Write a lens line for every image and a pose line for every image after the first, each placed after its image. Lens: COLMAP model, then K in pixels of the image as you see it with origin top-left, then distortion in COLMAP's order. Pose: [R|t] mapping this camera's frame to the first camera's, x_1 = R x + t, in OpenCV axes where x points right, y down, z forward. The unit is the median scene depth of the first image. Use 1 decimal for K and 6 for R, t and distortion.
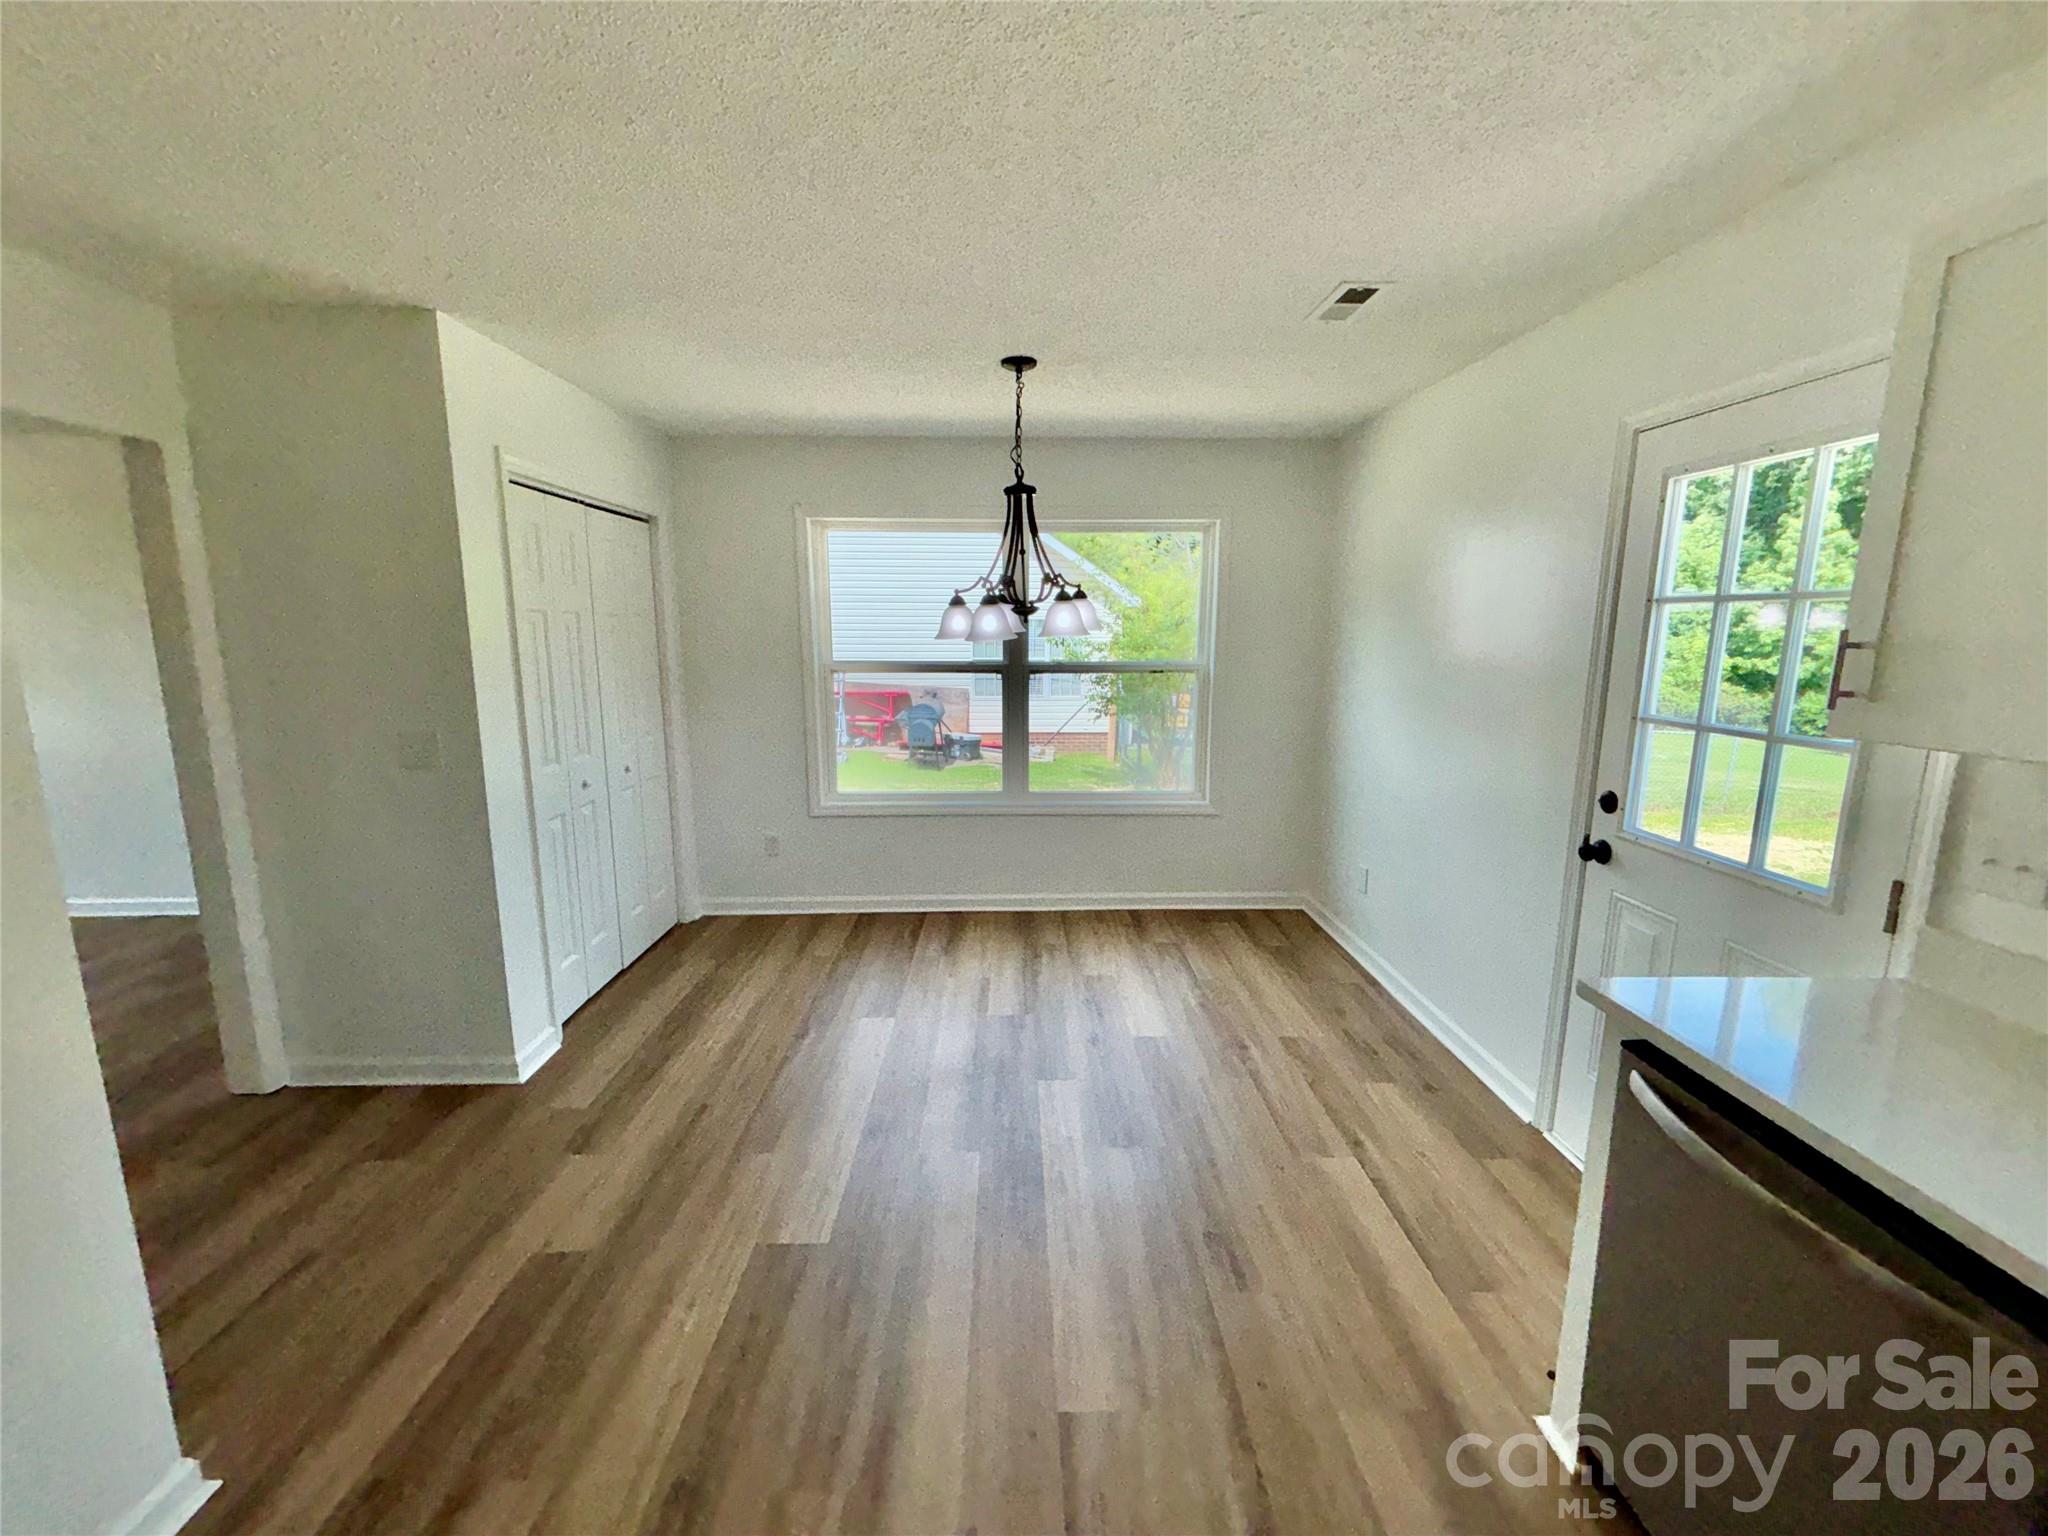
lens RADIAL K [[824.0, 0, 1022.6], [0, 824.0, 767.0], [0, 0, 1]] dist [-0.000983, -0.000139]
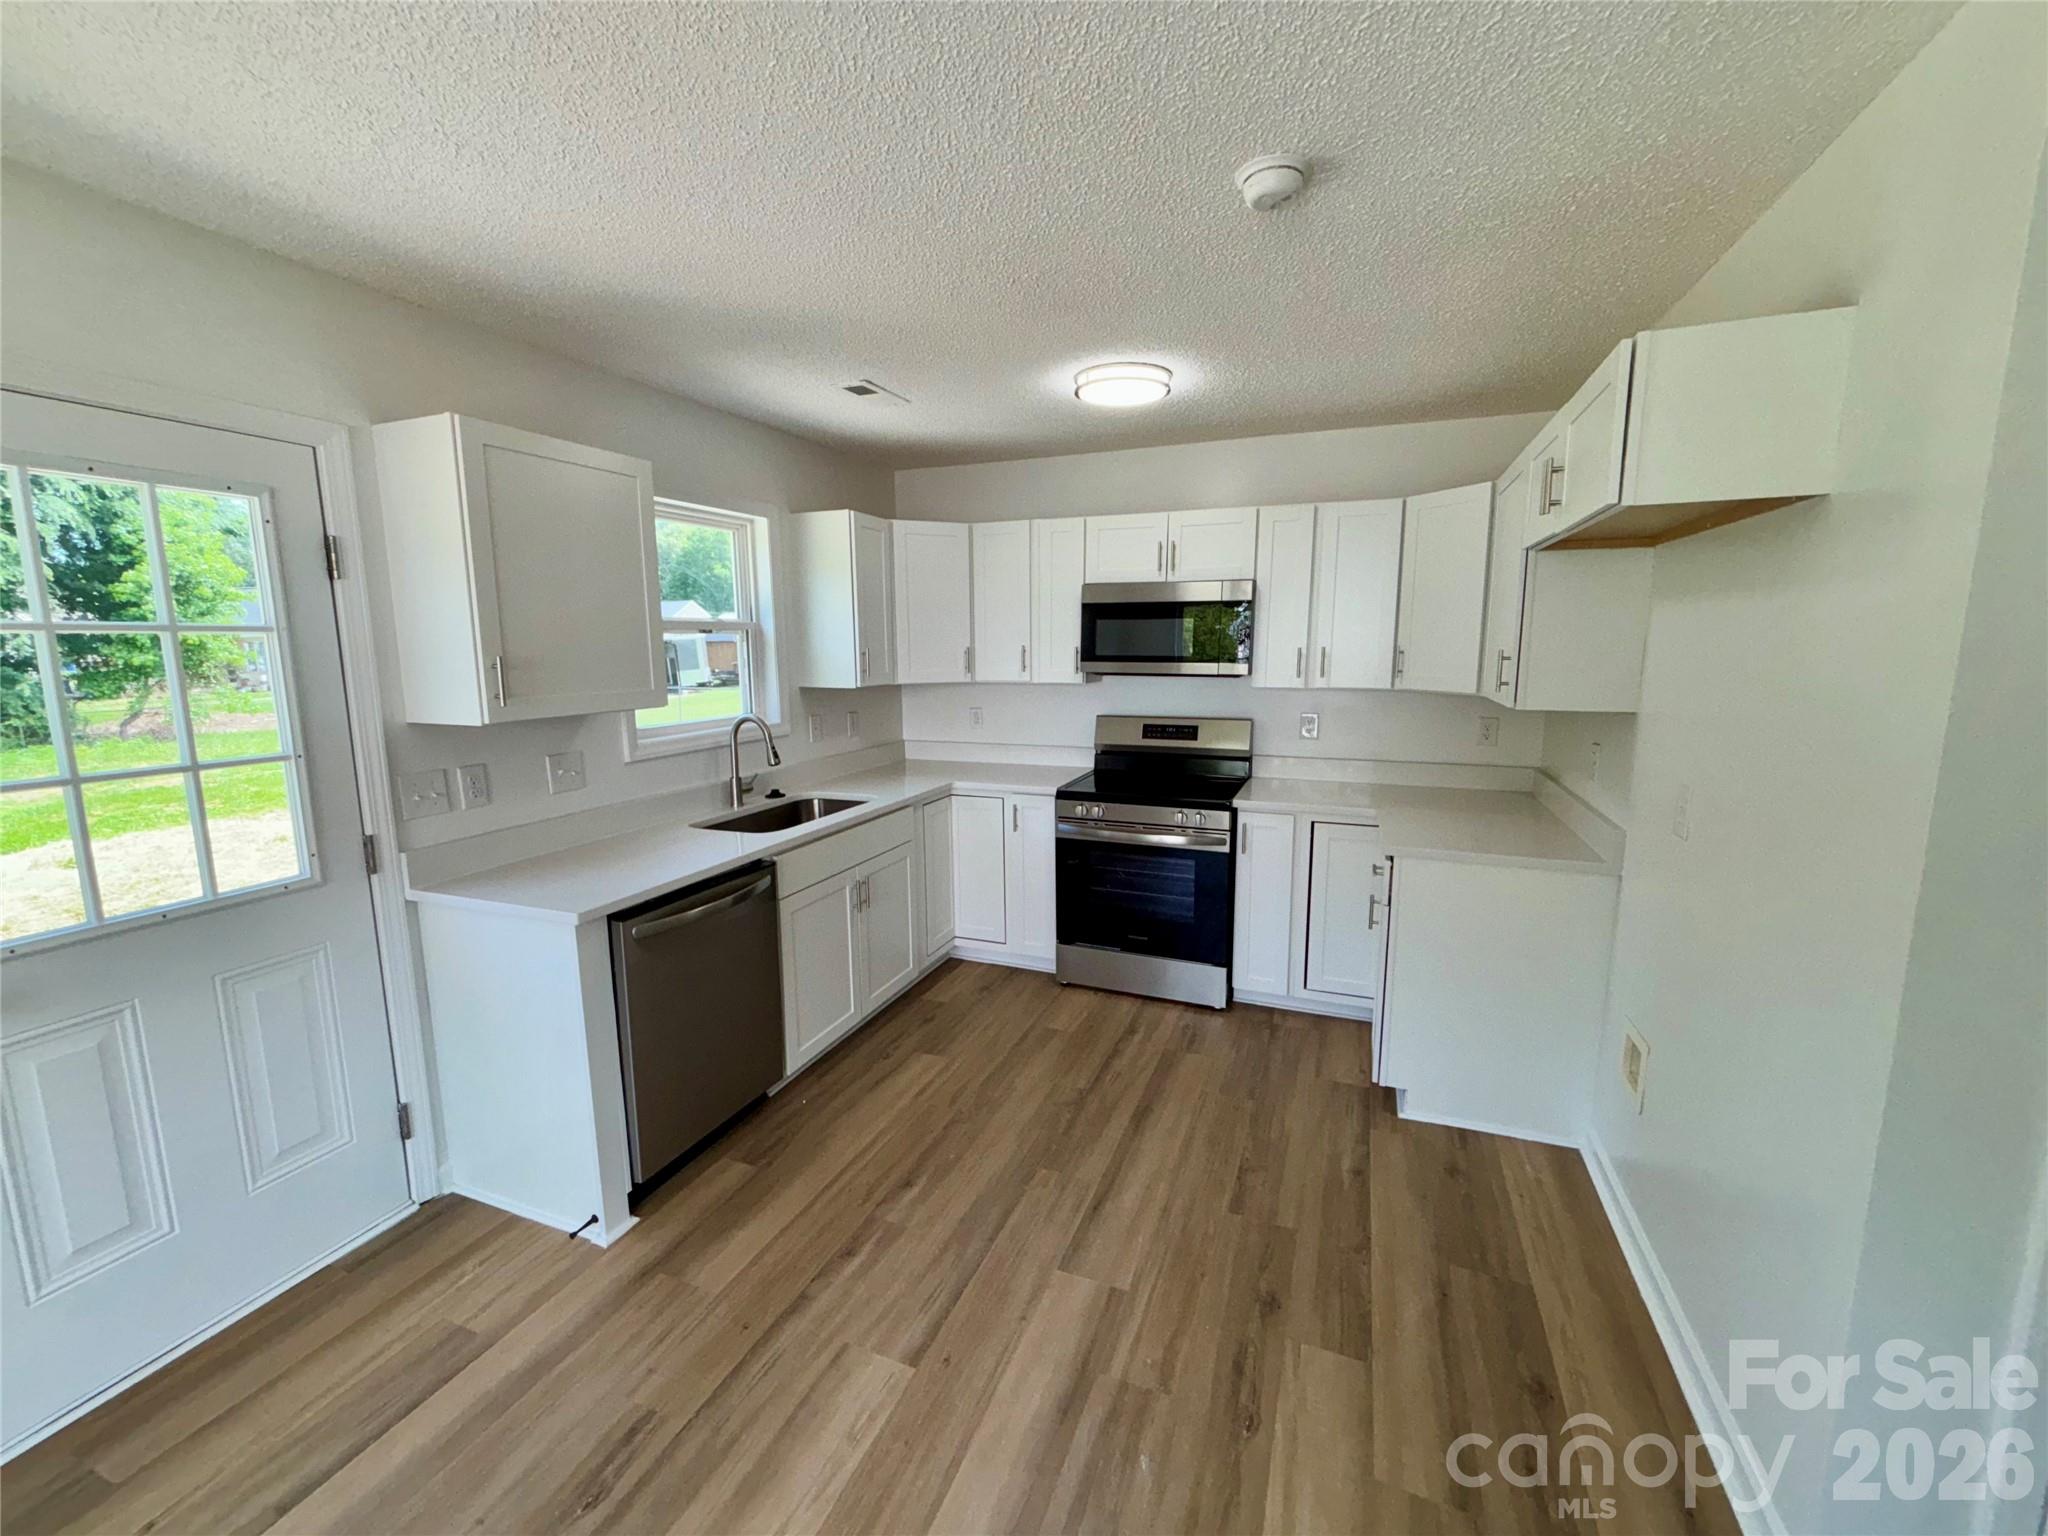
lens RADIAL K [[824.0, 0, 1029.7], [0, 824.0, 761.5], [0, 0, 1]] dist [-0.000983, -0.000139]
pose [[-0.922829, -0.053281, 0.381507, -0.255895], [0.068183, 0.952158, 0.297904, -0.164981], [-0.379127, 0.300927, -0.875046, 0.897925]]
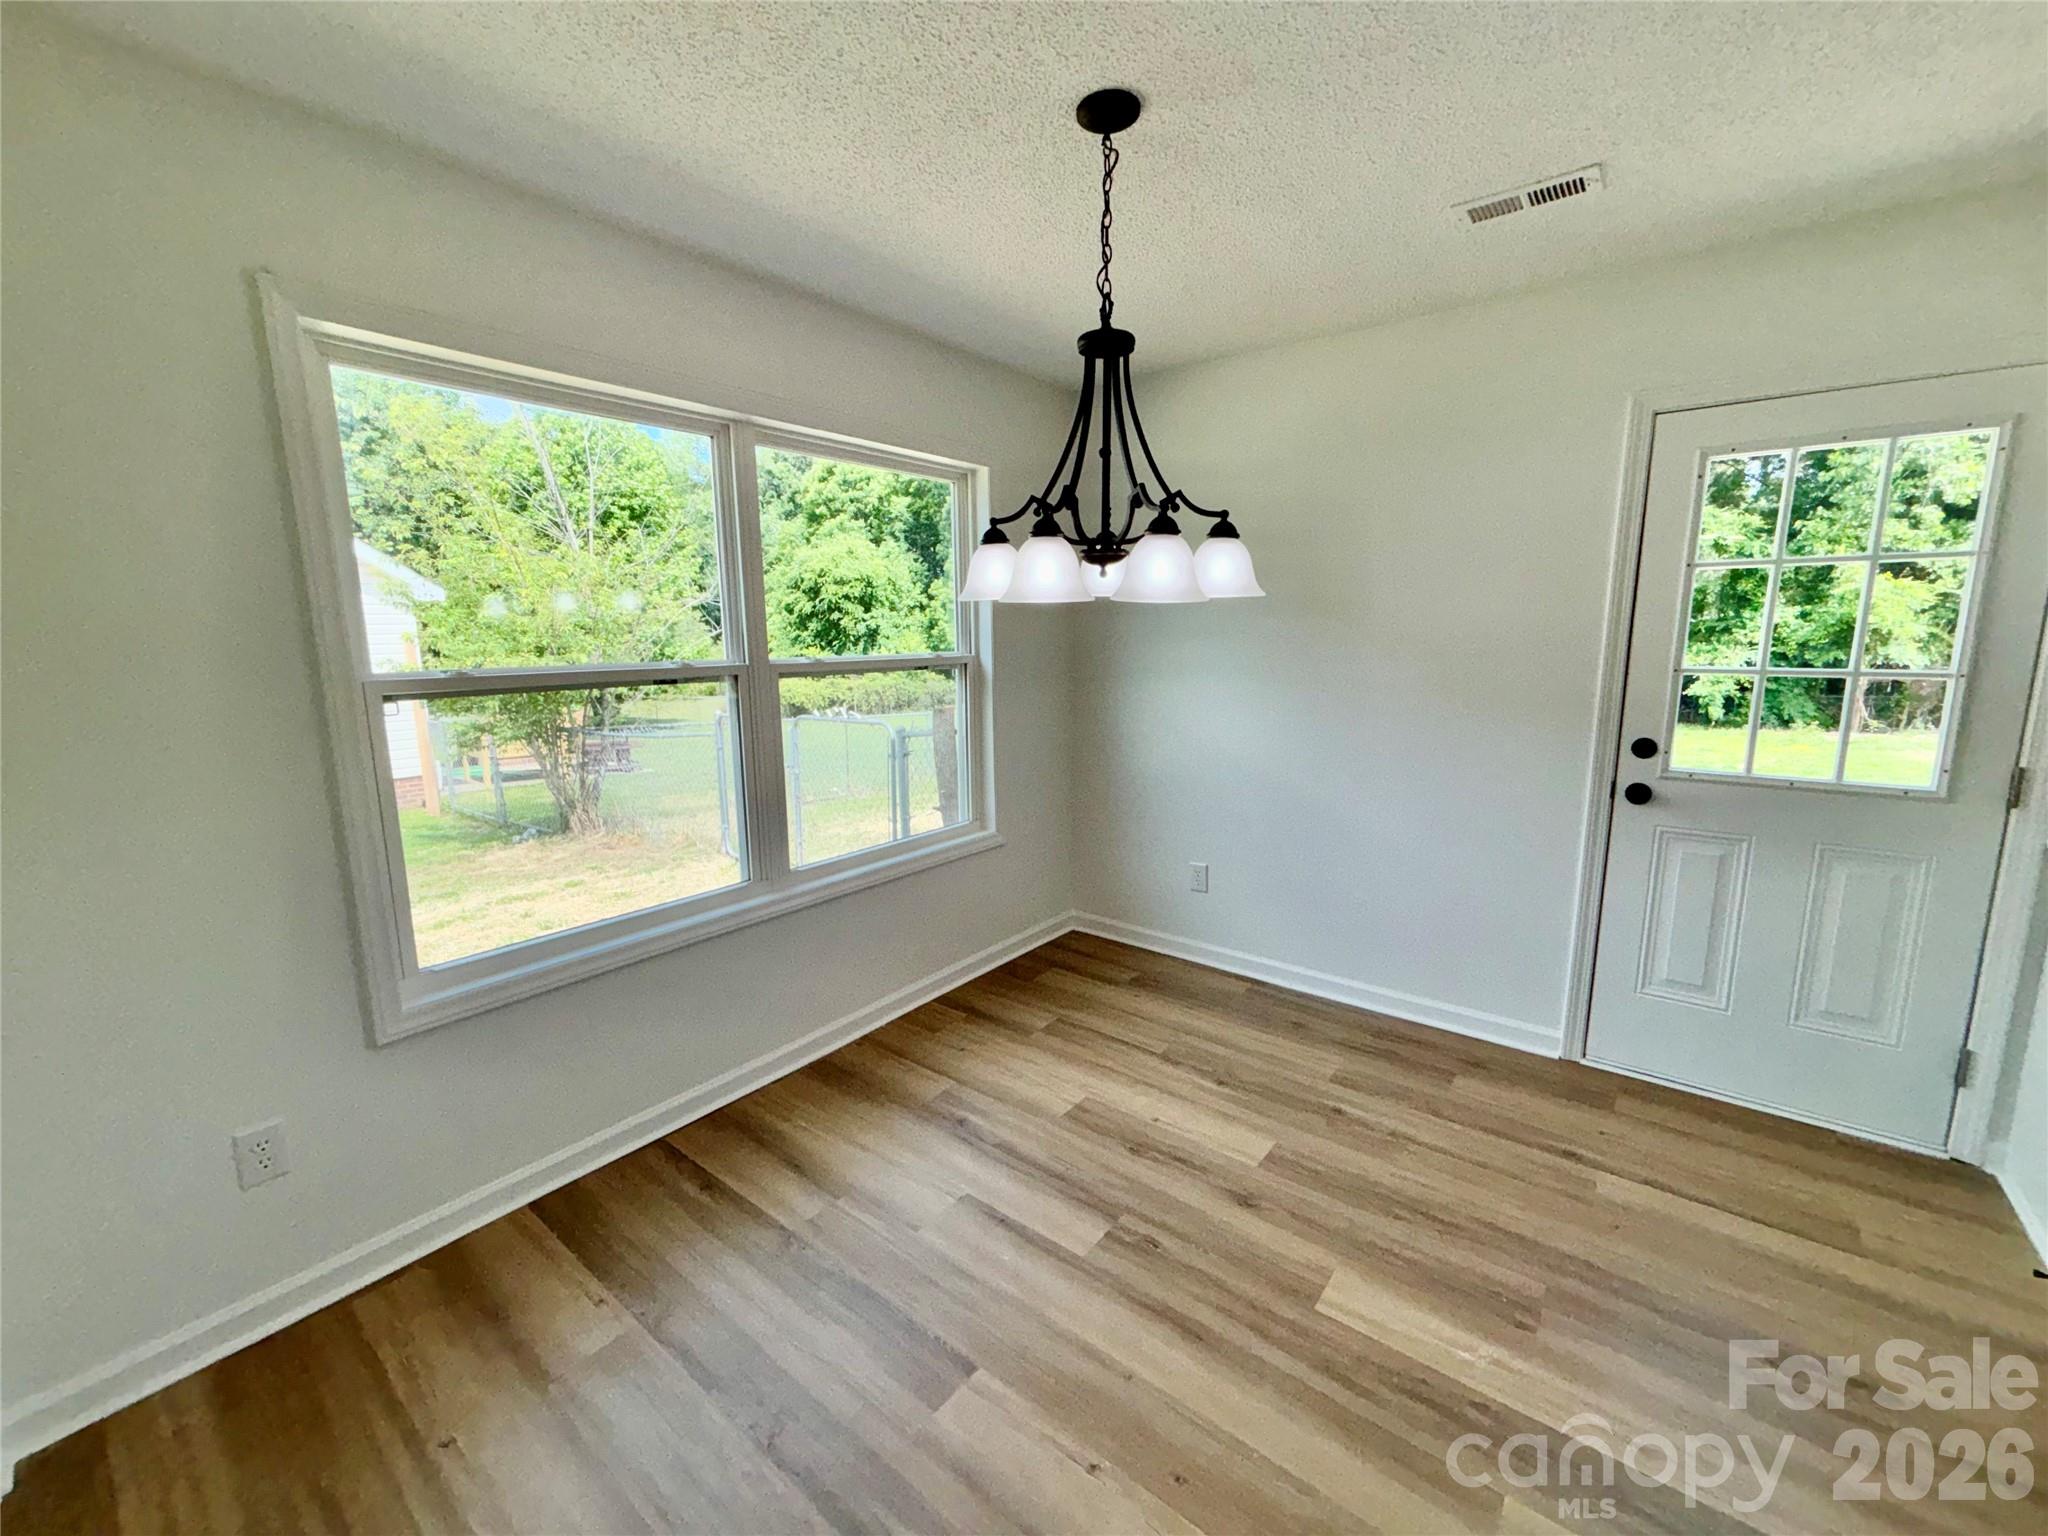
lens RADIAL K [[824.0, 0, 1025.7], [0, 824.0, 764.6], [0, 0, 1]] dist [-0.000983, -0.000139]
pose [[0.642740, -0.131449, 0.754722, -0.503103], [0.140123, 0.988721, 0.052872, -0.083740], [-0.753160, 0.071771, 0.653910, 0.682414]]
